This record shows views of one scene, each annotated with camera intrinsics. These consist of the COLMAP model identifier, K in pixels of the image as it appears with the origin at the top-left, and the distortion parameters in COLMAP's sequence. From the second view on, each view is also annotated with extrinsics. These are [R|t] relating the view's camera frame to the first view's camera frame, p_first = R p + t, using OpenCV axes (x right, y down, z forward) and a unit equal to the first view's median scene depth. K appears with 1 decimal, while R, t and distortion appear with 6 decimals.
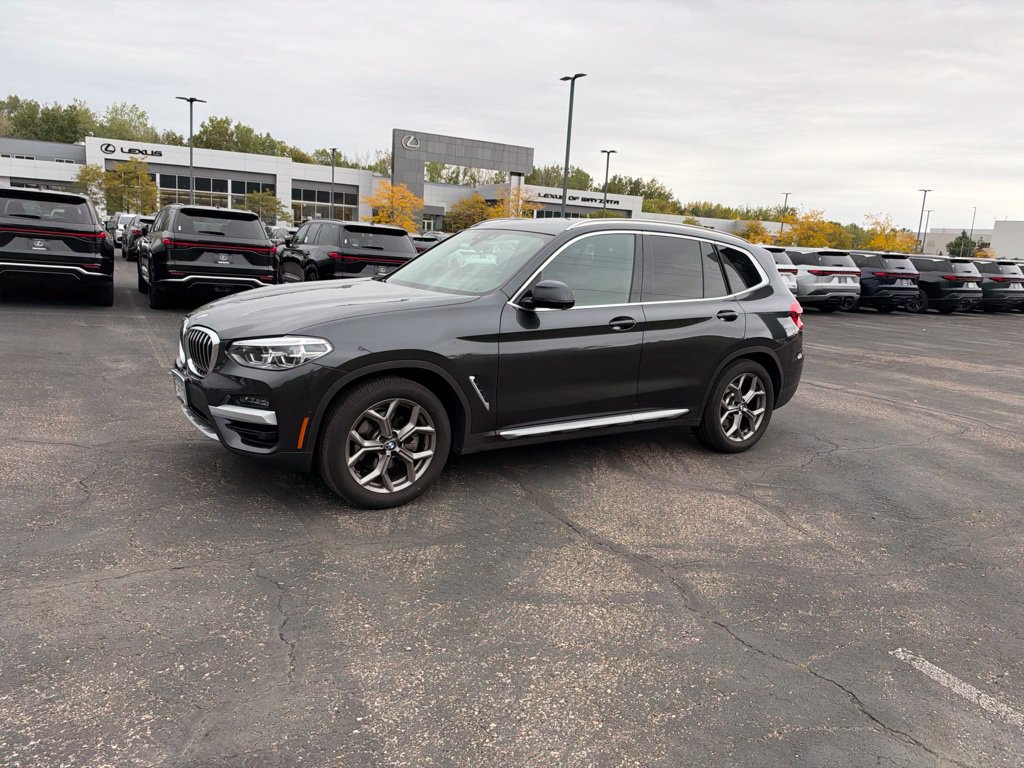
lens RADIAL K [[732.8, 0, 515.6], [0, 732.8, 386.0], [0, 0, 1]] dist [0.071011, -0.146458]
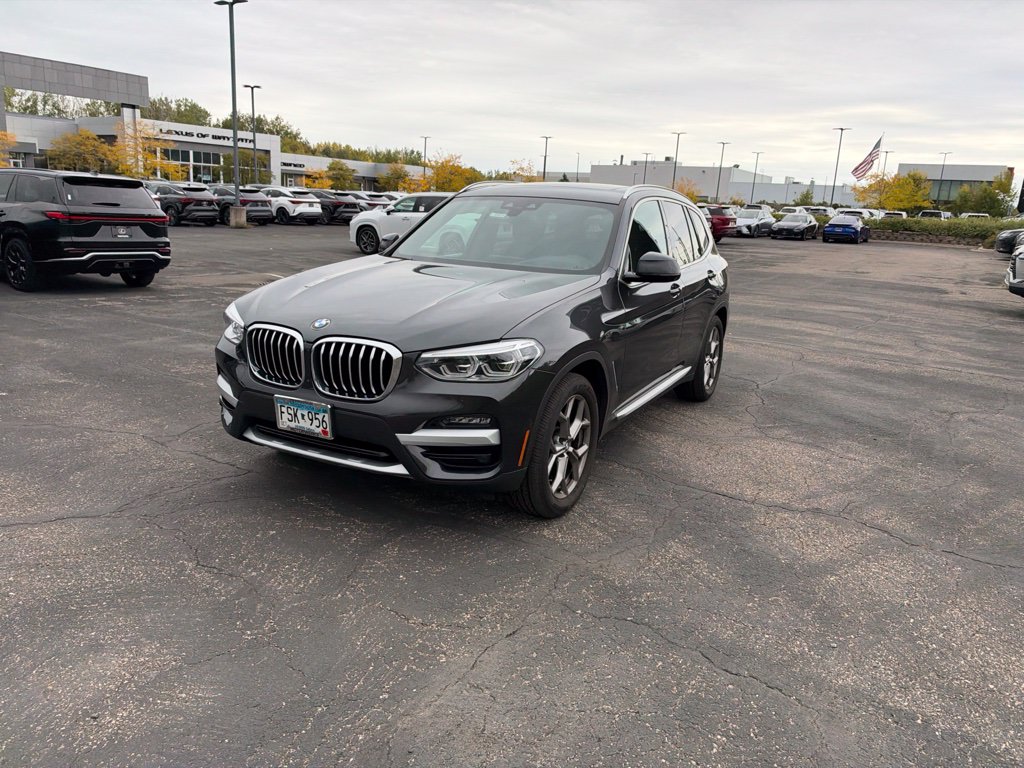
lens RADIAL K [[739.9, 0, 515.8], [0, 739.9, 380.3], [0, 0, 1]] dist [0.020541, -0.039407]
pose [[0.885047, -0.123144, 0.448917, -0.465068], [0.093066, 0.991714, 0.088559, -0.065273], [-0.456103, -0.036600, 0.889174, 0.155633]]
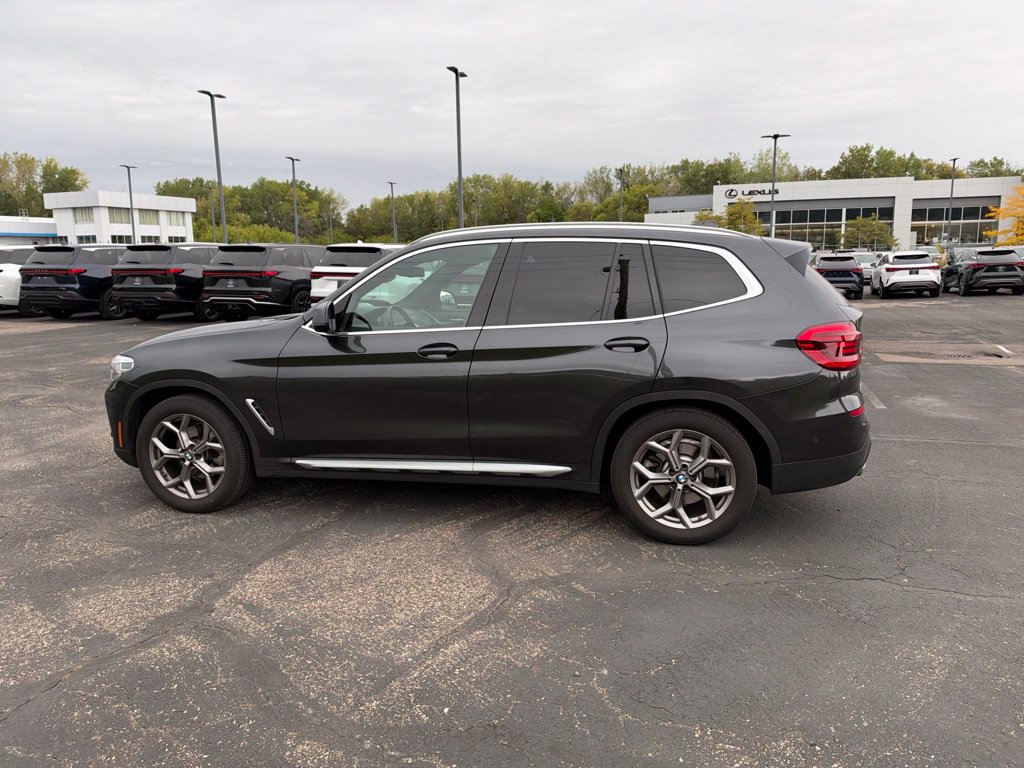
lens RADIAL K [[742.2, 0, 513.3], [0, 742.2, 384.0], [0, 0, 1]] dist [0.024617, -0.049490]
pose [[0.679158, 0.045222, -0.732598, 0.723688], [-0.078502, 0.996851, -0.011242, -0.039631], [0.729782, 0.065146, 0.680569, 0.430822]]
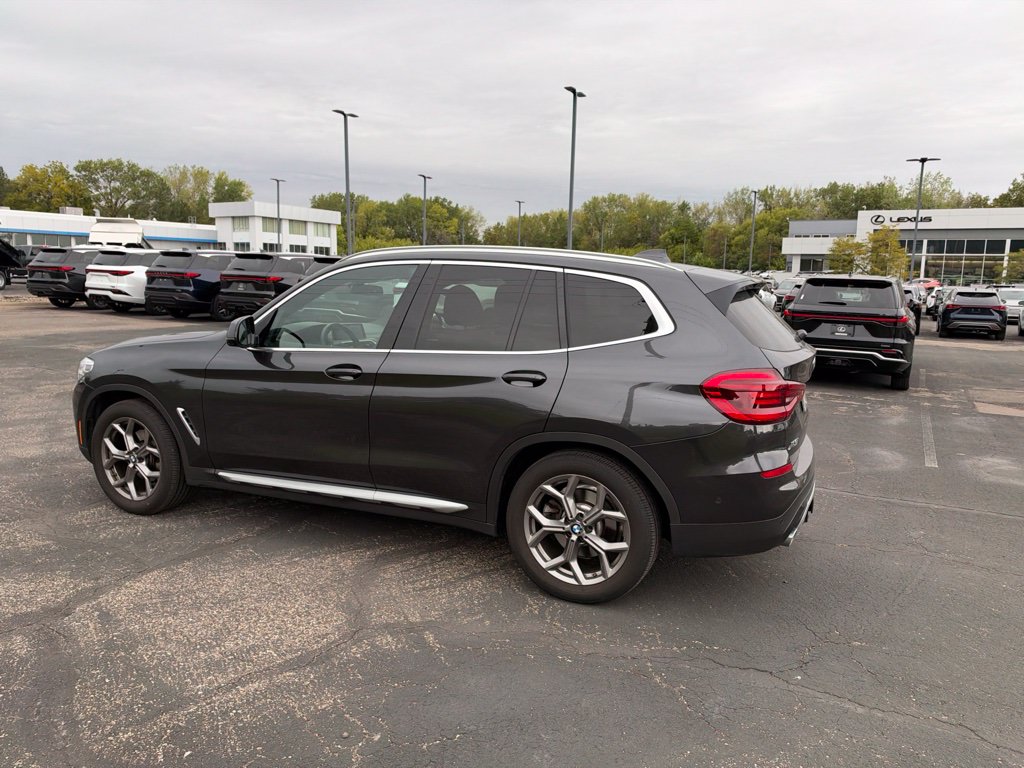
lens RADIAL K [[743.8, 0, 505.2], [0, 743.8, 383.4], [0, 0, 1]] dist [0.007178, -0.025172]
pose [[0.534422, 0.067163, -0.842545, 0.819707], [-0.147956, 0.988880, -0.015020, -0.076703], [0.832167, 0.132686, 0.538416, 0.621142]]
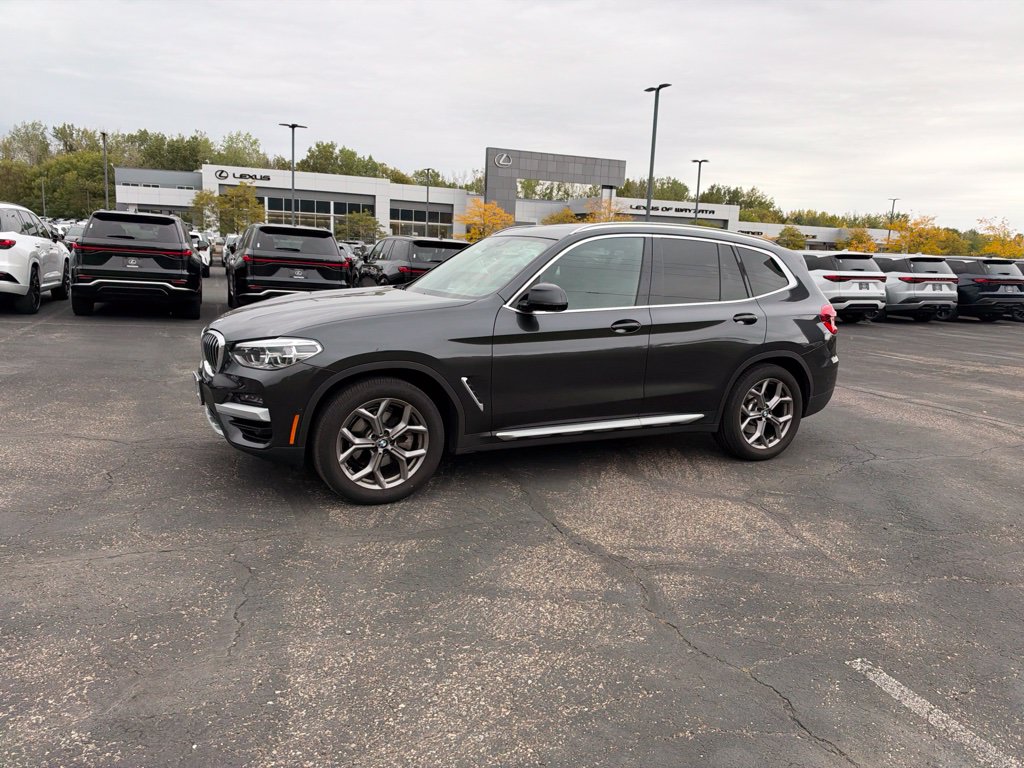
lens RADIAL K [[733.4, 0, 515.2], [0, 733.4, 386.8], [0, 0, 1]] dist [0.058729, -0.115328]
pose [[0.991623, 0.003868, -0.129108, 0.109826], [-0.006192, 0.999826, -0.017604, 0.013287], [0.129018, 0.018256, 0.991474, -0.004092]]
